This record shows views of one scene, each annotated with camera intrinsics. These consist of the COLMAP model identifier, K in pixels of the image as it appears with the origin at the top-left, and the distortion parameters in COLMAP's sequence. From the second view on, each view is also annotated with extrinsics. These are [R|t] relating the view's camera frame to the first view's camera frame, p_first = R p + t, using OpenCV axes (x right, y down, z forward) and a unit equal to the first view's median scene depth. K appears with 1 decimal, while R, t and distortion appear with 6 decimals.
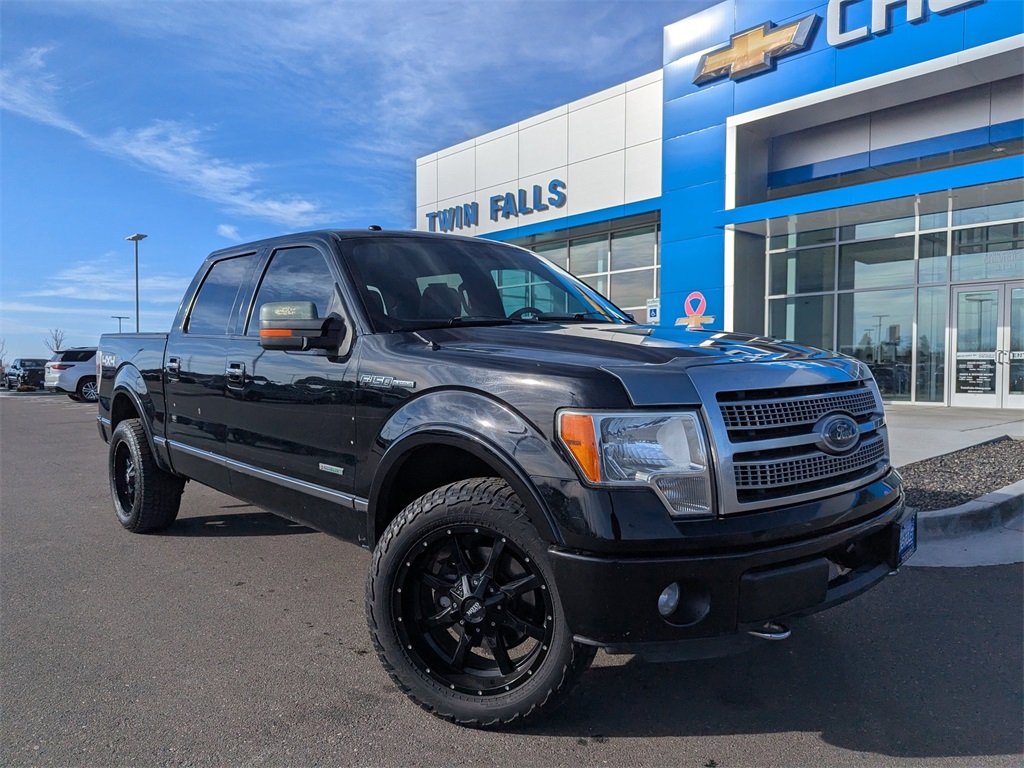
lens RADIAL K [[727.3, 0, 509.9], [0, 727.3, 390.1], [0, 0, 1]] dist [0.041742, -0.030414]
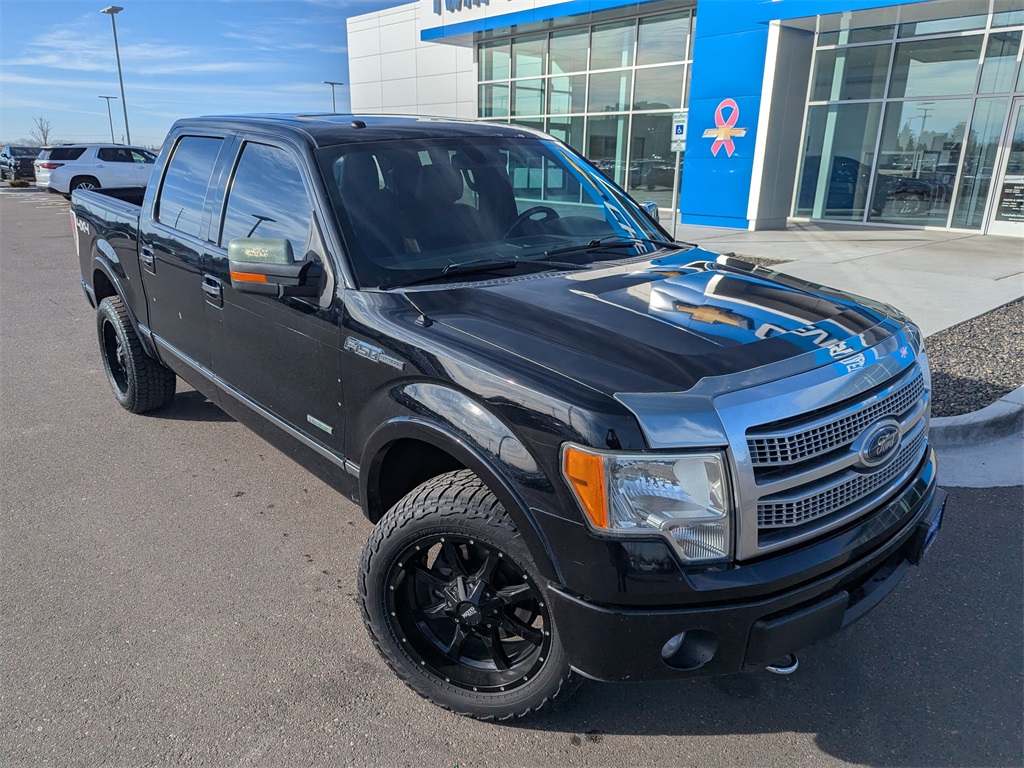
lens RADIAL K [[727.3, 0, 509.9], [0, 727.3, 390.1], [0, 0, 1]] dist [0.041742, -0.030414]
pose [[0.999743, 0.018820, -0.012608, 0.005422], [-0.014617, 0.961136, 0.275687, -0.122280], [0.017306, -0.275432, 0.961165, 0.077081]]
